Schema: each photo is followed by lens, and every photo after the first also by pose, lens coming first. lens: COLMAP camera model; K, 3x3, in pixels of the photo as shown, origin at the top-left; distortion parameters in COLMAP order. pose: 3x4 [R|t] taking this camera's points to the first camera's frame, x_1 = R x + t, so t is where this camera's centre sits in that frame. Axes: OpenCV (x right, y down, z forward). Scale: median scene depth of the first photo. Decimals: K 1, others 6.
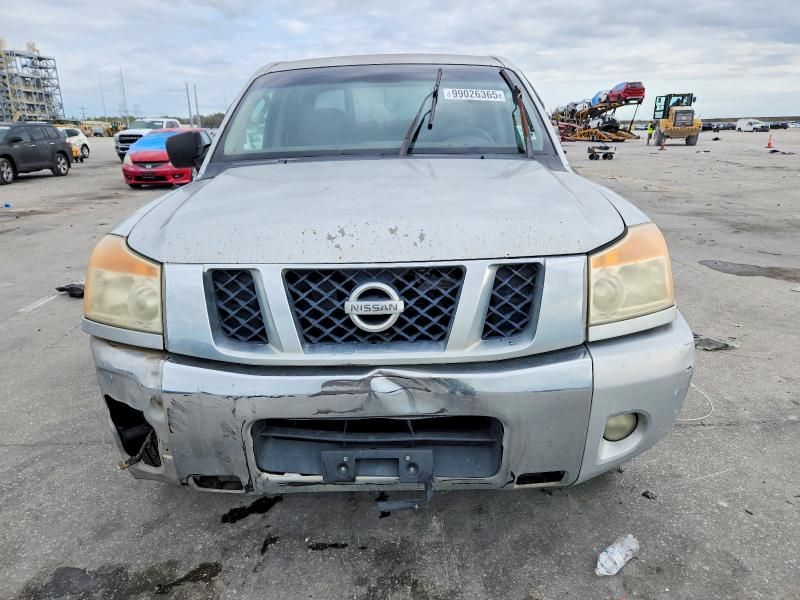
lens RADIAL K [[557.3, 0, 400.9], [0, 557.3, 266.7], [0, 0, 1]] dist [-0.002432, -0.010145]
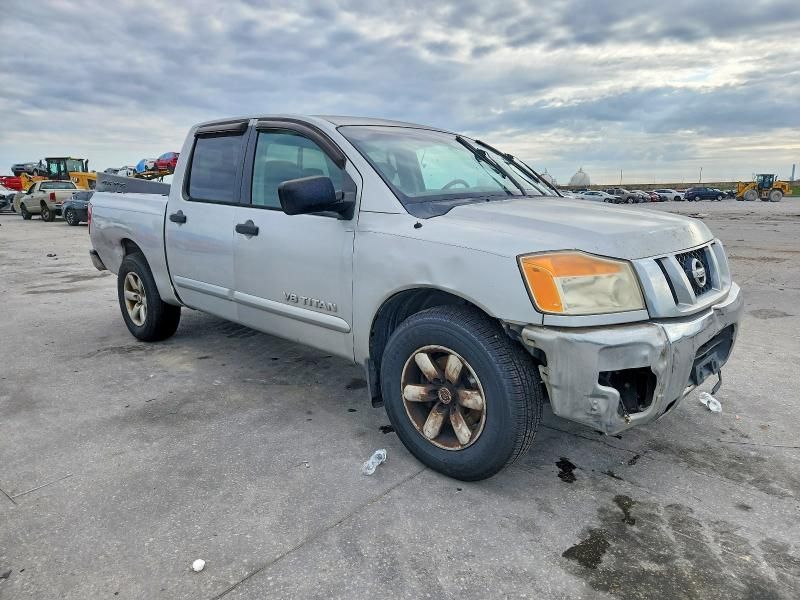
lens RADIAL K [[557.3, 0, 400.9], [0, 557.3, 266.7], [0, 0, 1]] dist [-0.002432, -0.010145]
pose [[0.670555, -0.066529, 0.738871, -1.400855], [0.155287, 0.986494, -0.052103, -0.004608], [-0.725425, 0.149675, 0.671830, 0.363538]]
